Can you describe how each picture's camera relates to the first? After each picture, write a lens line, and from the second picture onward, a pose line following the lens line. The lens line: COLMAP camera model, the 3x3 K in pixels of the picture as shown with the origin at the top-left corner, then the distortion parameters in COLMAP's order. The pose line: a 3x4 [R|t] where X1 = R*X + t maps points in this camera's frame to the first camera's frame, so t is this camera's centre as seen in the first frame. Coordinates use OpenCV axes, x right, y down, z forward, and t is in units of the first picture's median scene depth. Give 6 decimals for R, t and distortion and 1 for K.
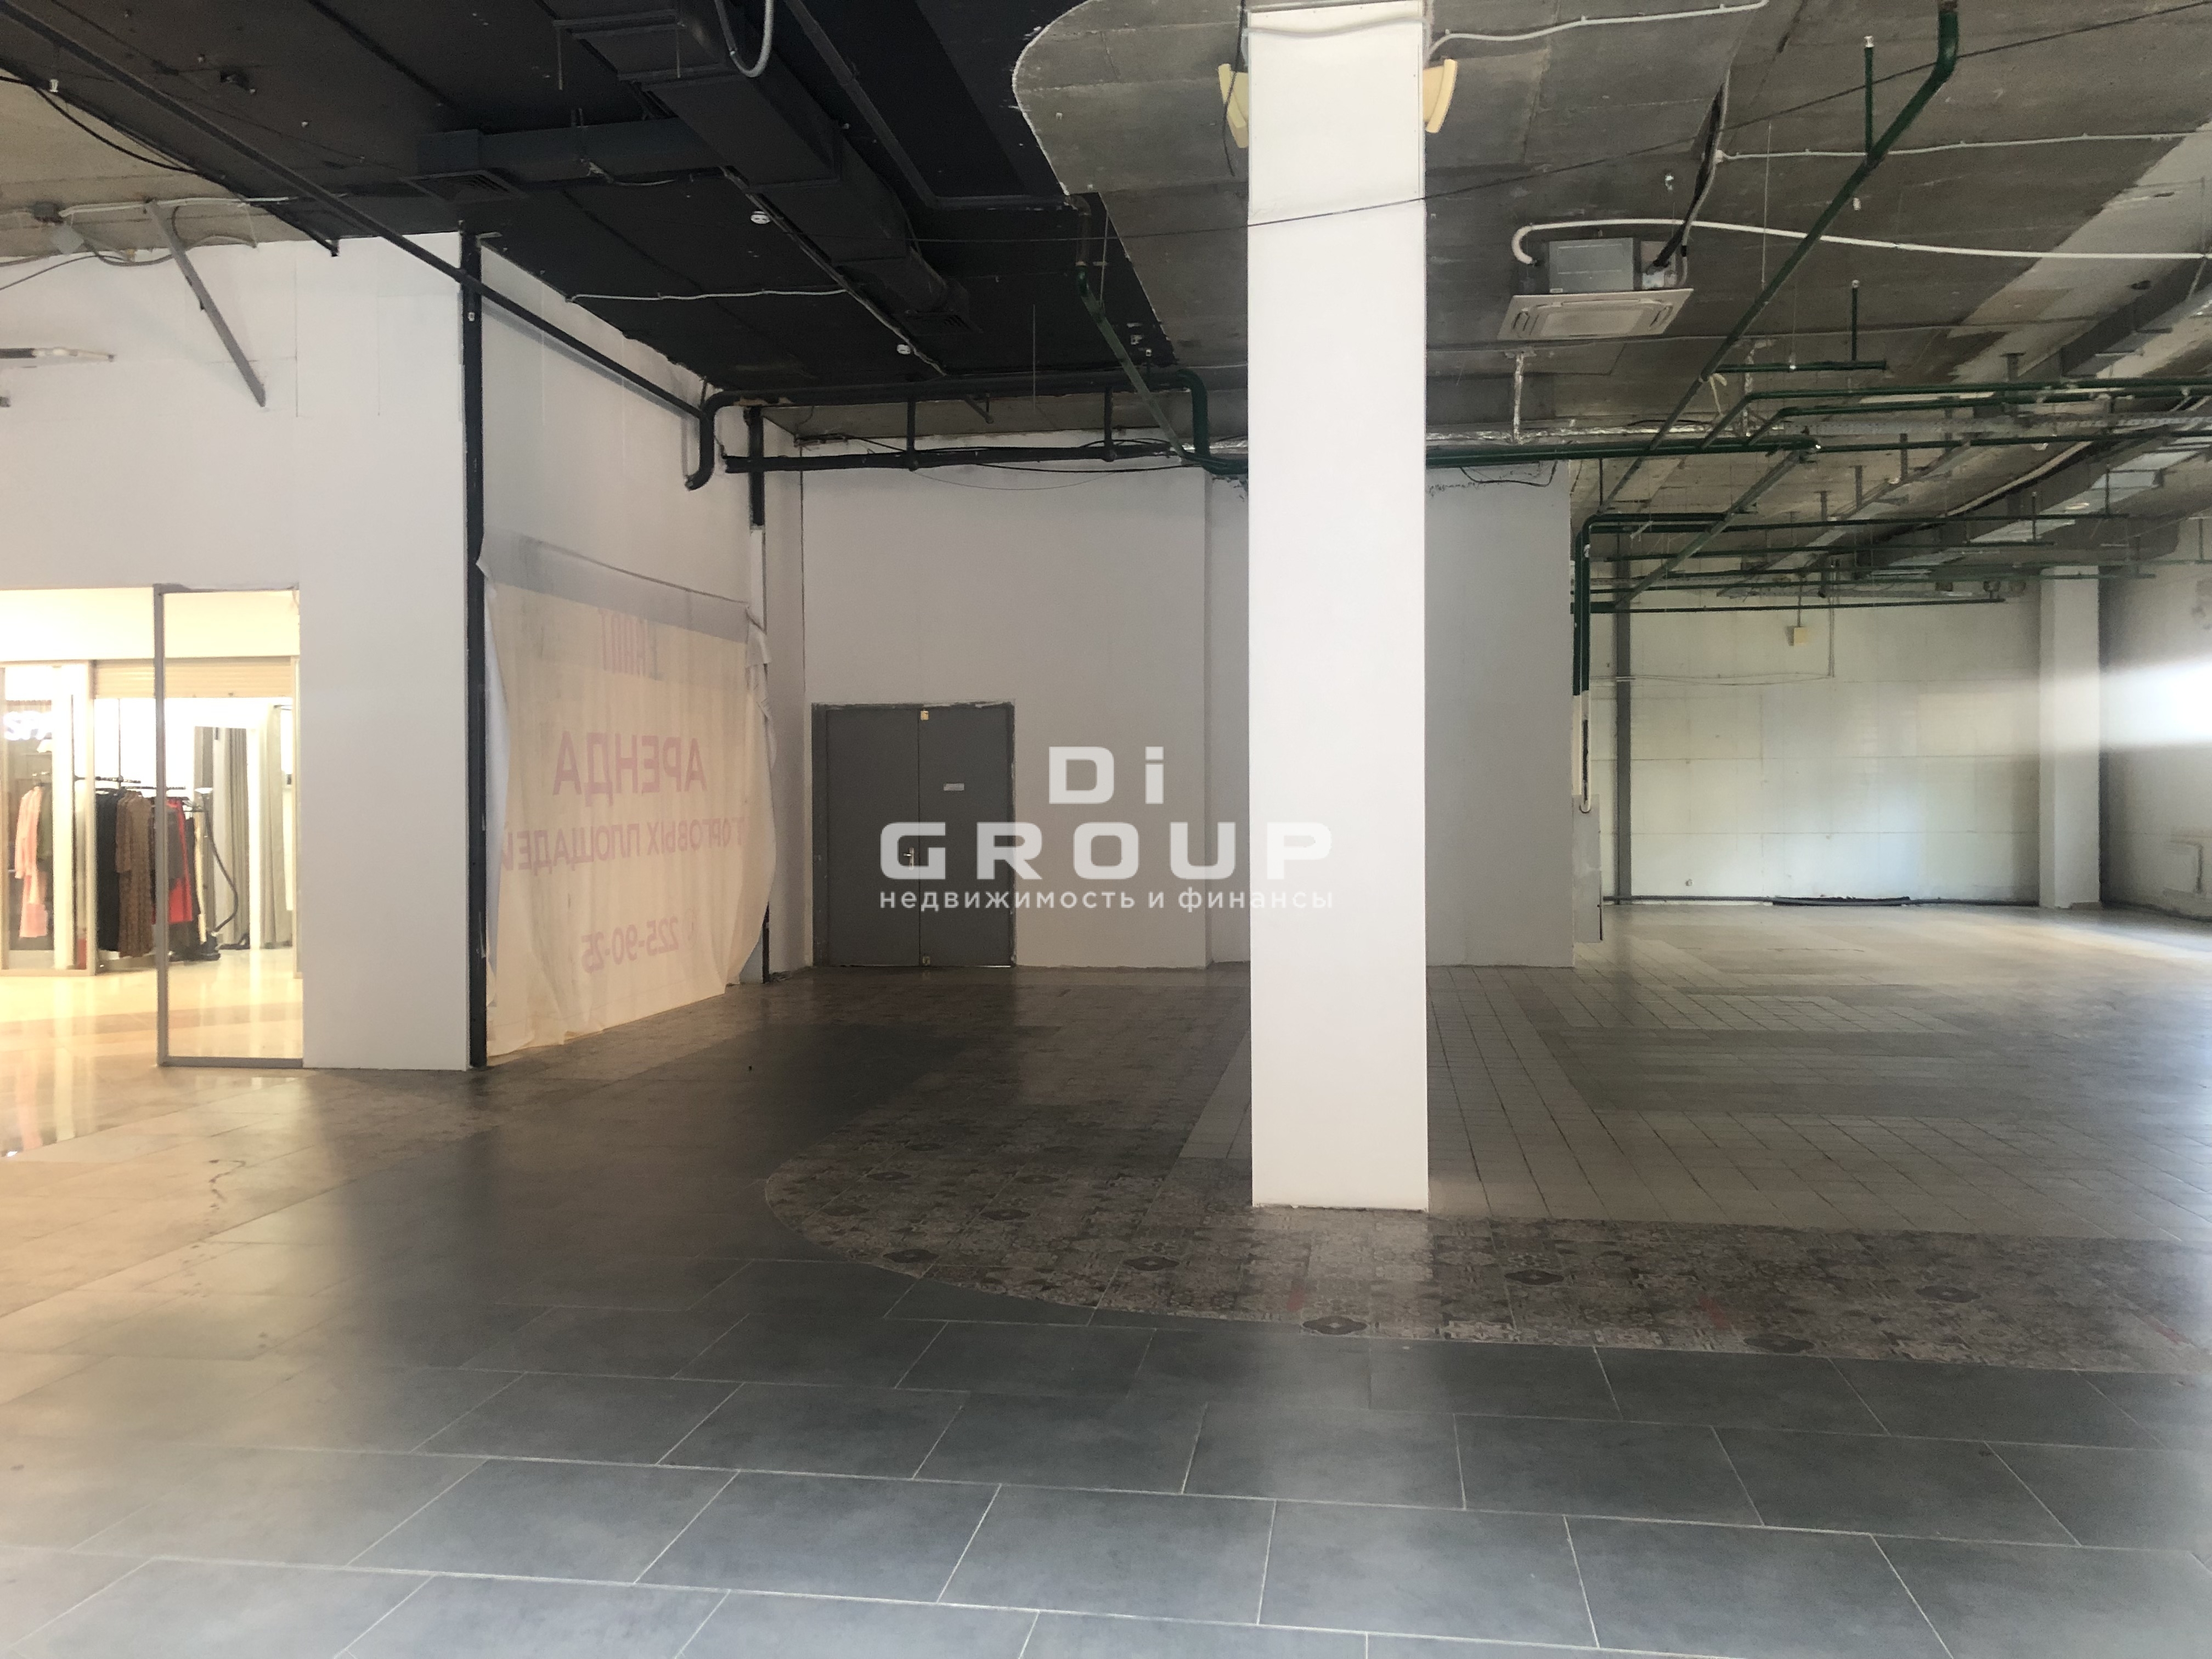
lens RADIAL K [[1824.5, 0, 1078.9], [0, 1824.5, 800.4], [0, 0, 1]] dist [0.019539, 0.001399]
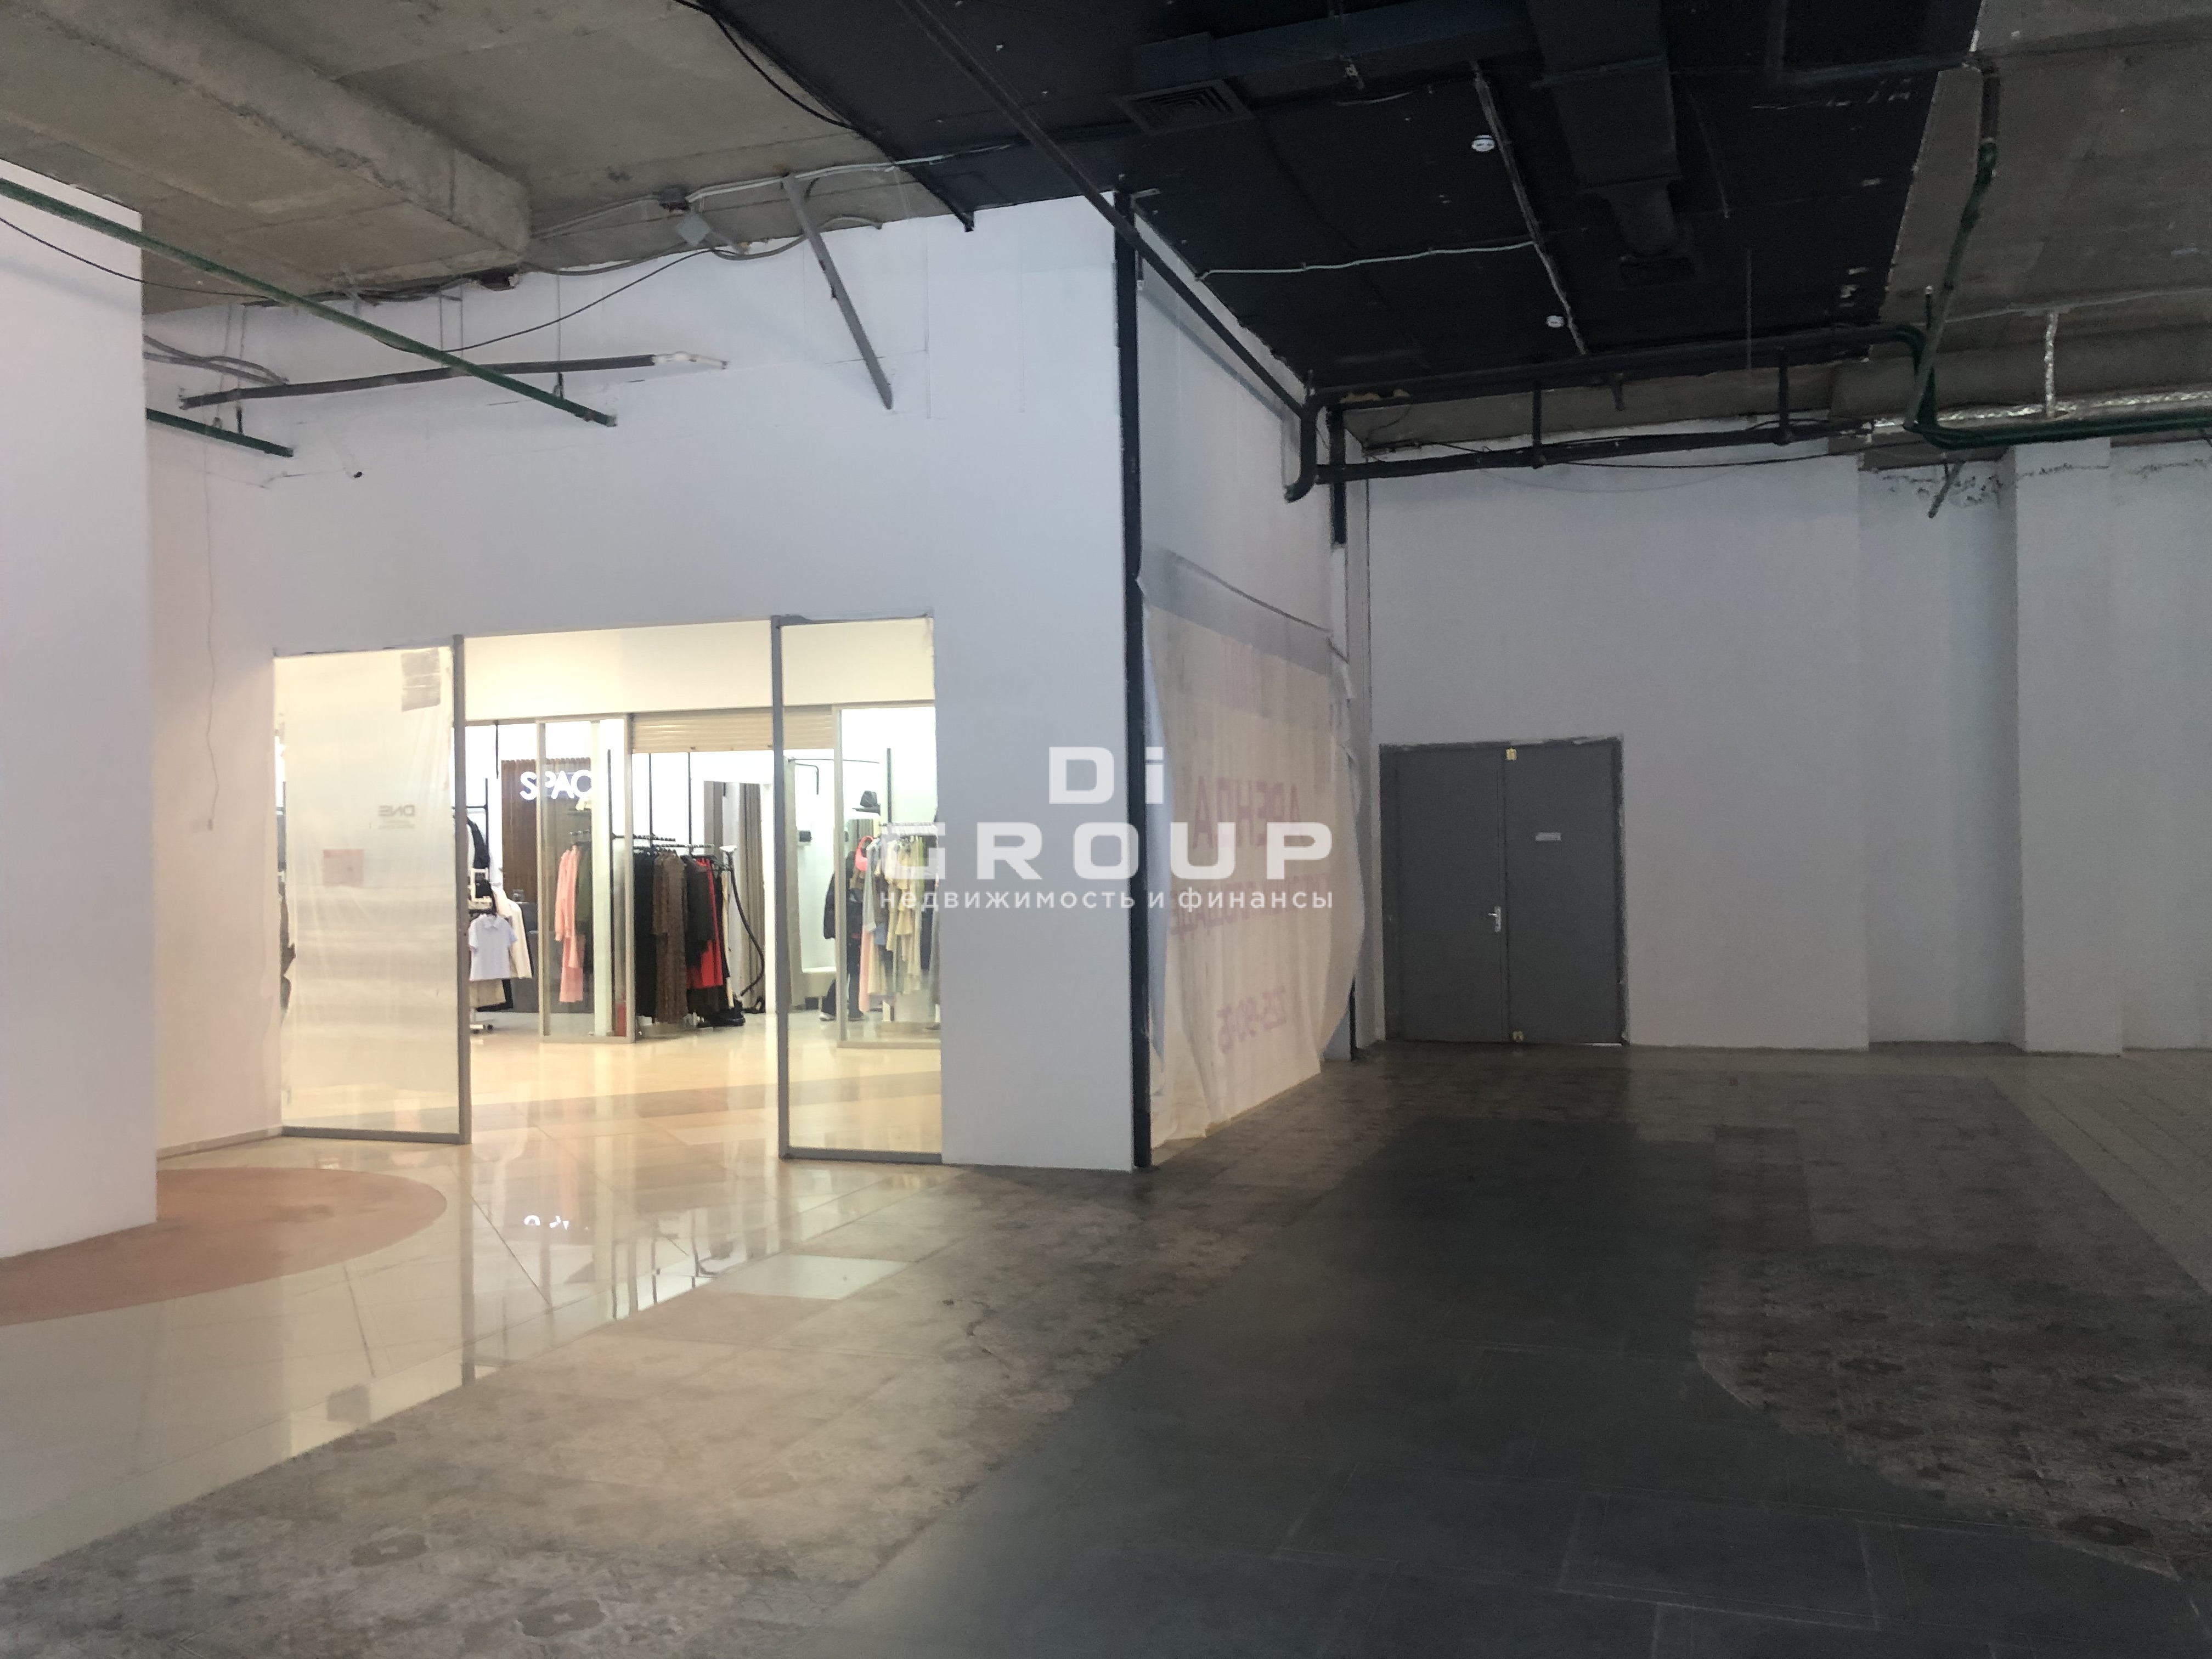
lens RADIAL K [[1798.7, 0, 1106.0], [0, 1798.7, 829.5], [0, 0, 1]] dist [0.036282, -0.003500]
pose [[0.986038, -0.011665, -0.166109, -0.163533], [0.009430, 0.999854, -0.014238, 0.000079], [0.166251, 0.012472, 0.986005, 0.134822]]
